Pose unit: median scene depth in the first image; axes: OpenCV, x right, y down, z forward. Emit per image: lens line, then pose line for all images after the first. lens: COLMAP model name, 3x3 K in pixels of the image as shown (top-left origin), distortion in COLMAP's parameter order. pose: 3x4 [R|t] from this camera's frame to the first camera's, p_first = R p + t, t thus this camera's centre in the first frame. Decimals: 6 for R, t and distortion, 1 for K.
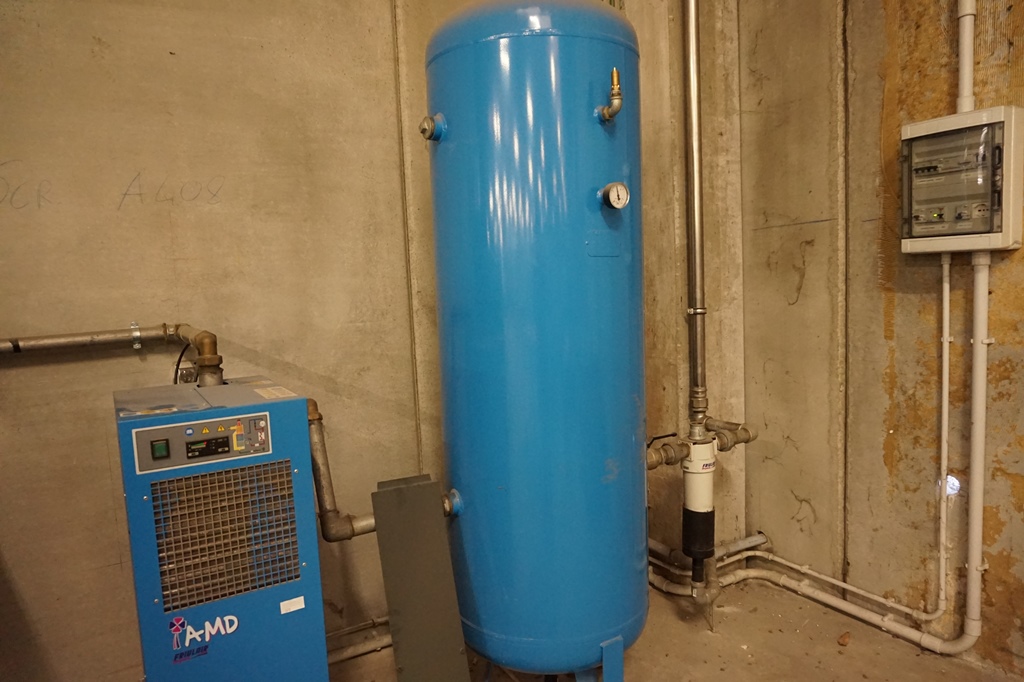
lens RADIAL K [[684.3, 0, 503.5], [0, 684.3, 344.5], [0, 0, 1]] dist [-0.040091, 0.021161]
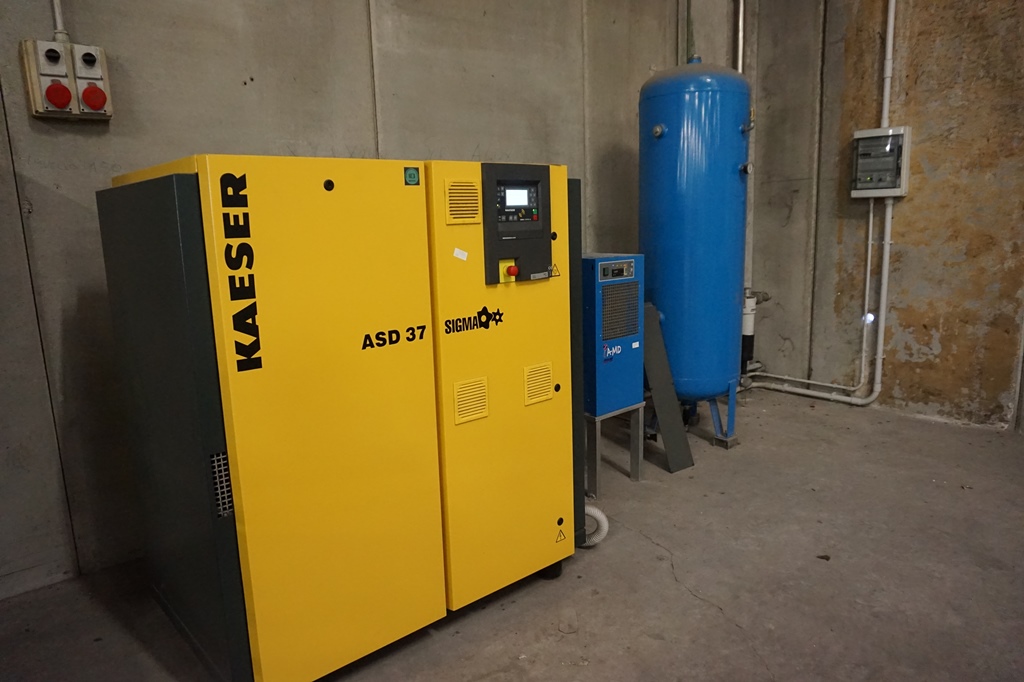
lens RADIAL K [[684.3, 0, 506.6], [0, 684.3, 346.7], [0, 0, 1]] dist [-0.040091, 0.021161]
pose [[0.984812, -0.020383, 0.172426, -0.733290], [0.005907, 0.996443, 0.084058, 0.122099], [-0.173526, -0.081763, 0.981429, -0.777032]]
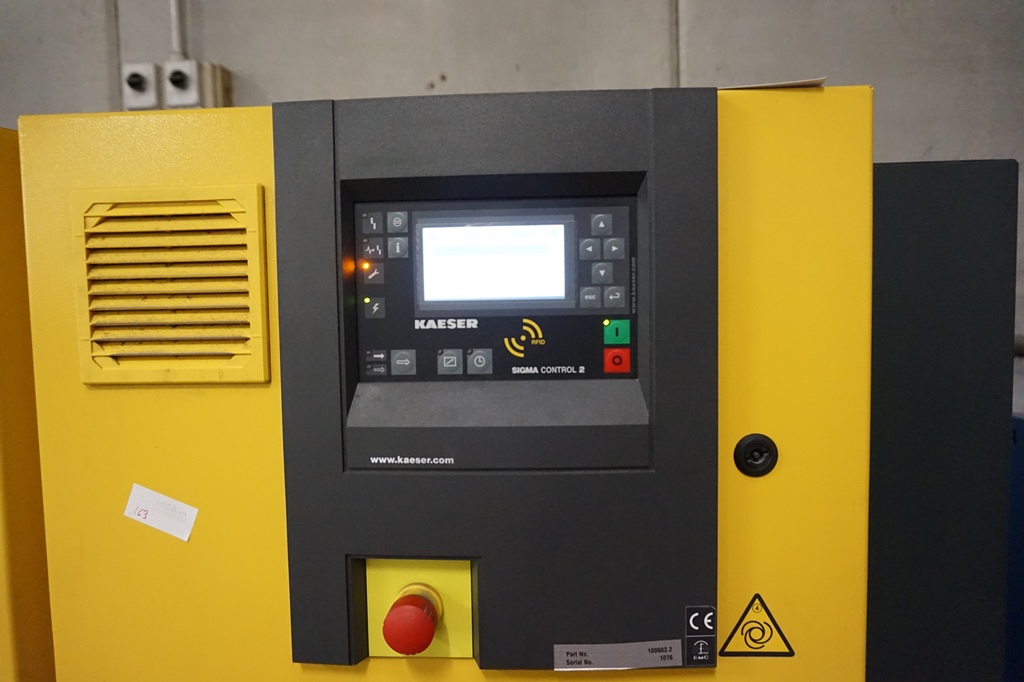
lens RADIAL K [[684.3, 0, 507.6], [0, 684.3, 349.3], [0, 0, 1]] dist [-0.040091, 0.021161]
pose [[0.814876, 0.070096, -0.575381, -0.432052], [-0.070749, 0.997267, 0.021294, 0.014234], [0.575301, 0.023356, 0.817608, 0.023848]]
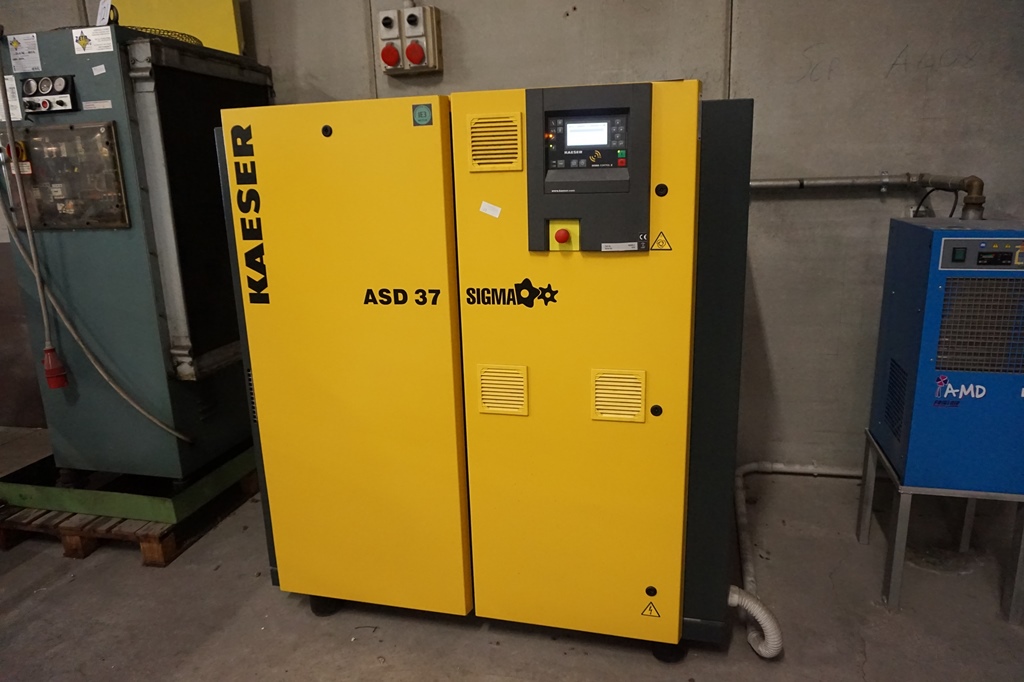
lens RADIAL K [[684.3, 0, 510.7], [0, 684.3, 346.1], [0, 0, 1]] dist [-0.040091, 0.021161]
pose [[0.697647, 0.198758, -0.688319, -0.089030], [-0.069480, 0.974989, 0.211115, 0.062465], [0.713064, -0.099459, 0.694008, -0.370943]]
